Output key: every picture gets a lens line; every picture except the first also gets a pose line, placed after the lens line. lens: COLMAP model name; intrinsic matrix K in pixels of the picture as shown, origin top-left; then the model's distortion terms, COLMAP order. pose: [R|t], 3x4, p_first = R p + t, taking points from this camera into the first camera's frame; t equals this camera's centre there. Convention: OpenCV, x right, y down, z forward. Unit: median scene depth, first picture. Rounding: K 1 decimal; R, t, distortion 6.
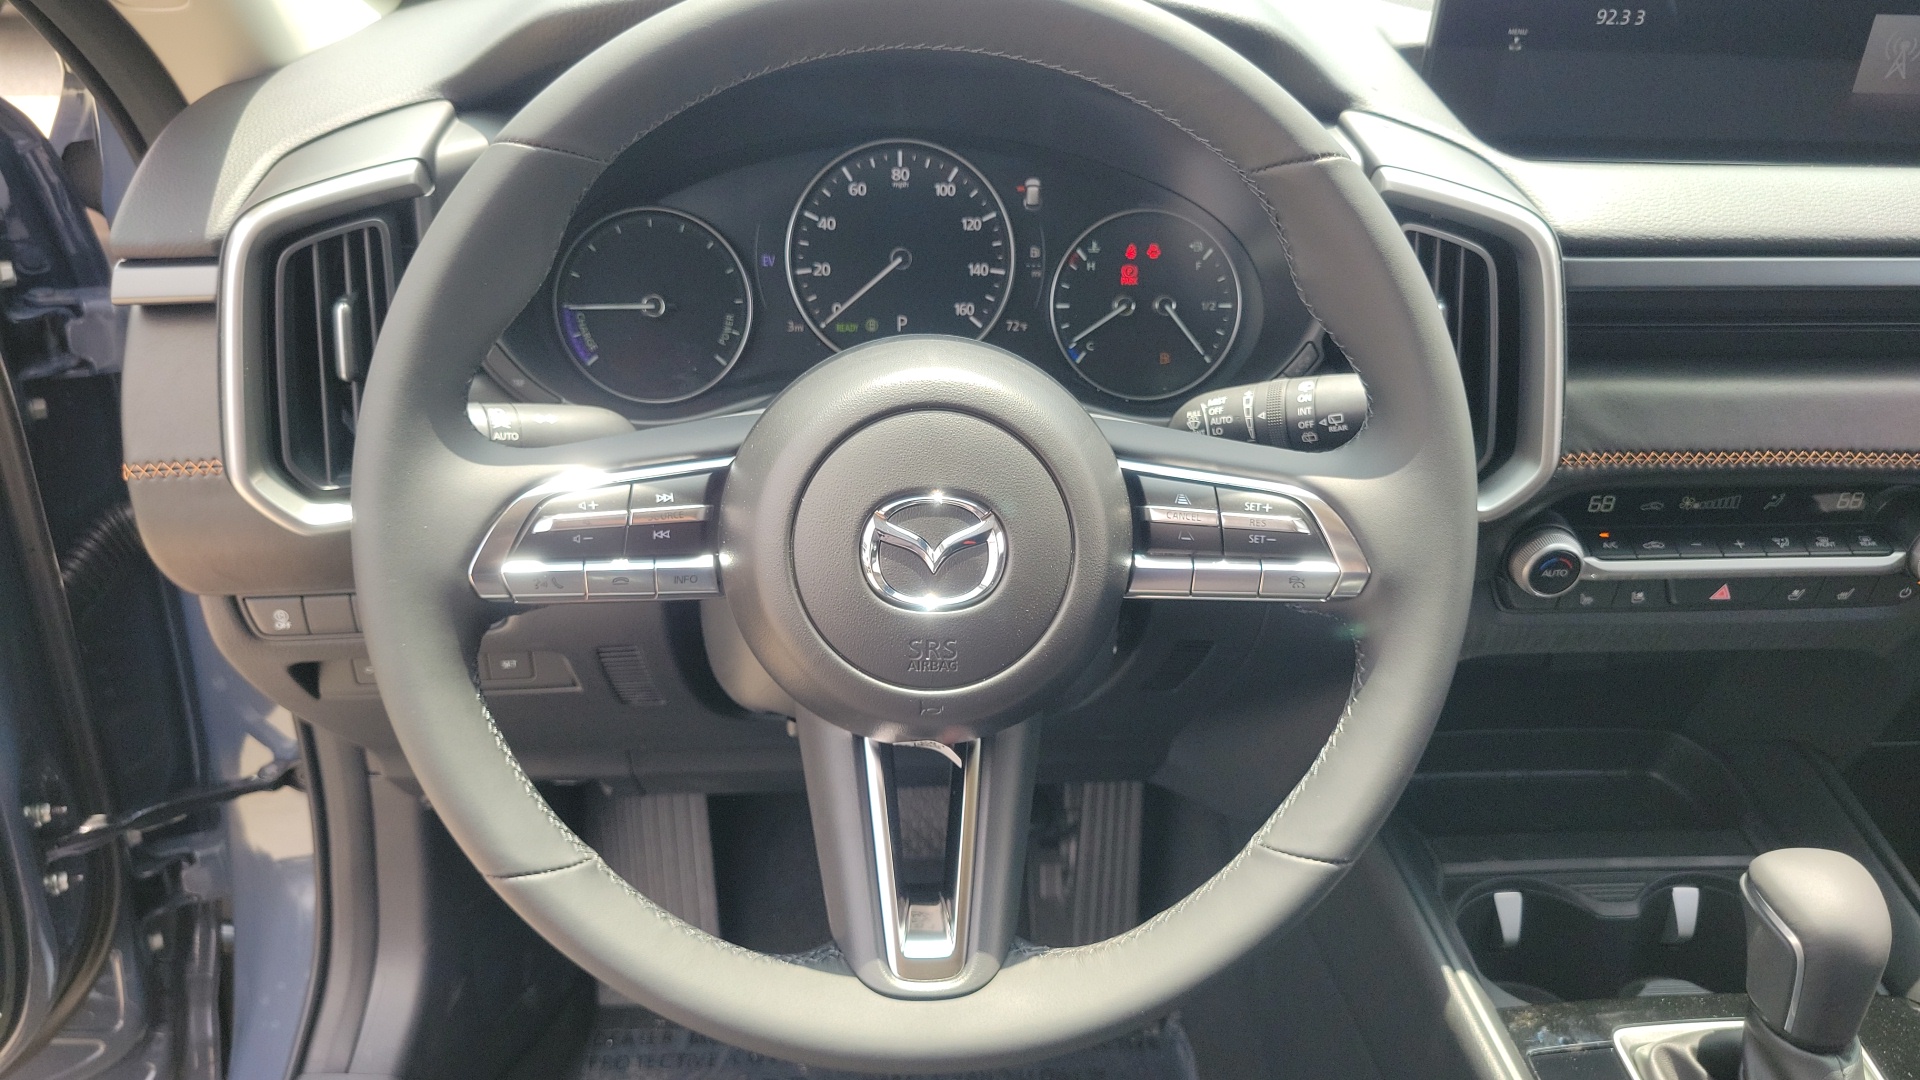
lens RADIAL K [[1462.3, 0, 962.9], [0, 1462.3, 551.7], [0, 0, 1]] dist [0.029337, -0.023584]
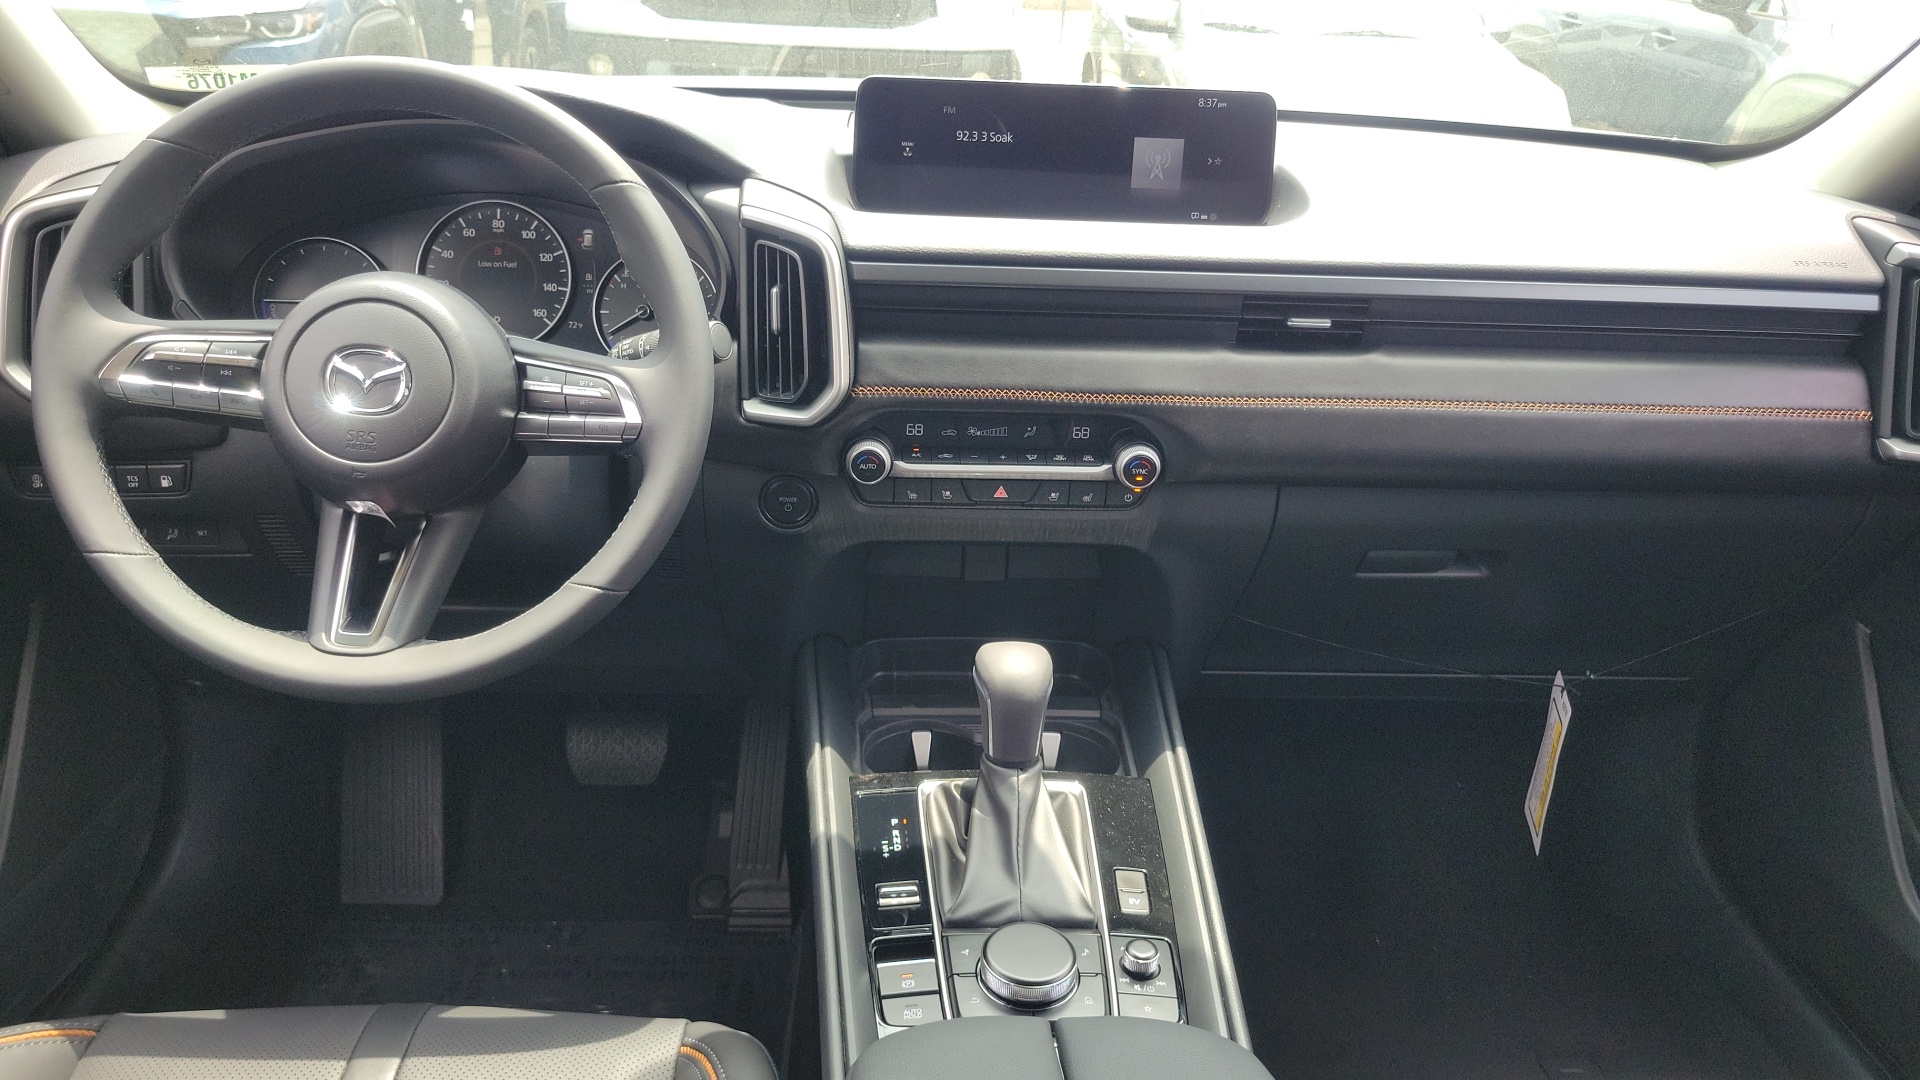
lens RADIAL K [[1462.3, 0, 971.7], [0, 1462.3, 530.2], [0, 0, 1]] dist [0.029337, -0.023584]
pose [[0.999758, 0.019611, -0.009963, 0.529463], [-0.020890, 0.988324, -0.150928, 0.310341], [0.006887, 0.151100, 0.988495, -0.508375]]
